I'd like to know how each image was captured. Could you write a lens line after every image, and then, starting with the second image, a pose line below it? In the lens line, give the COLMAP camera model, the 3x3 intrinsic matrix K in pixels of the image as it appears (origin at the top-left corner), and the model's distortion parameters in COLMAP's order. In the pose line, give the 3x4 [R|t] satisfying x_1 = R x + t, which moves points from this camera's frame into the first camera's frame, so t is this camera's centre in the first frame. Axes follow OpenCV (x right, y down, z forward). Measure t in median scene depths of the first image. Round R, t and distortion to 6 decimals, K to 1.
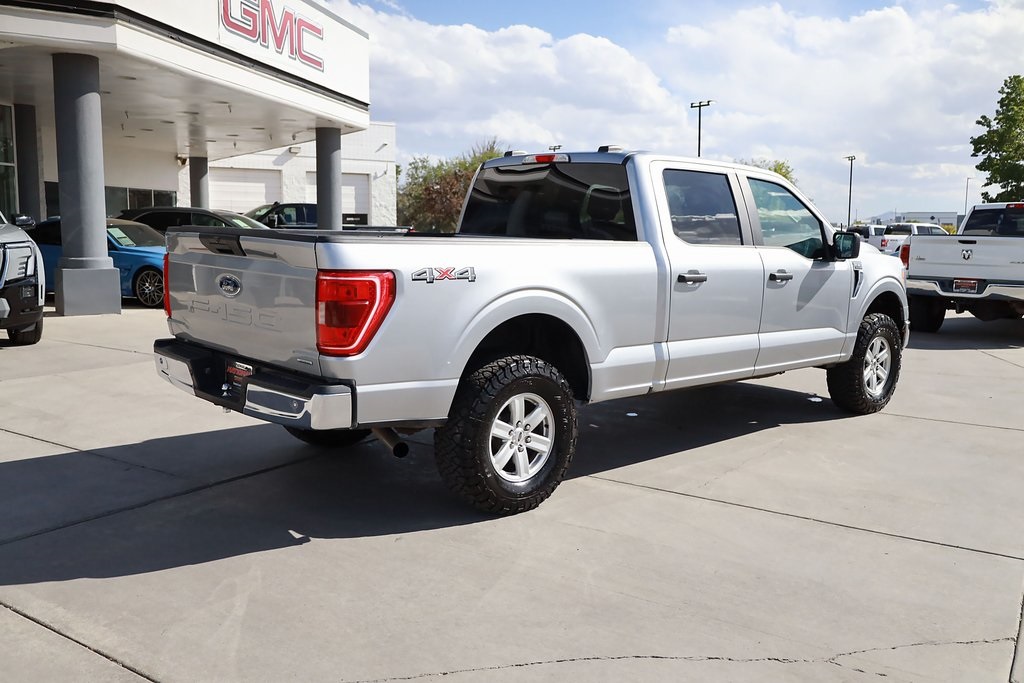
lens RADIAL K [[966.3, 0, 509.0], [0, 966.3, 341.2], [0, 0, 1]] dist [-0.008972, 0.000000]
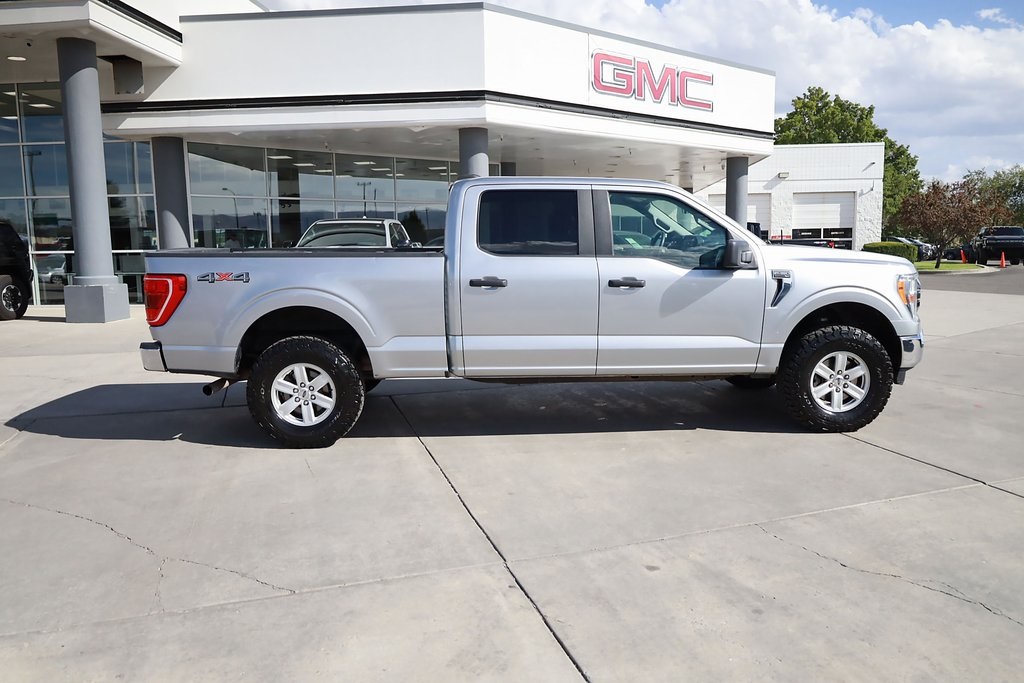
lens RADIAL K [[808.3, 0, 511.0], [0, 808.3, 341.7], [0, 0, 1]] dist [-0.024345, 0.028796]
pose [[0.730339, 0.059753, -0.680466, 0.554717], [-0.056967, 0.998024, 0.026496, -0.013606], [0.680705, 0.019413, 0.732300, 0.188638]]
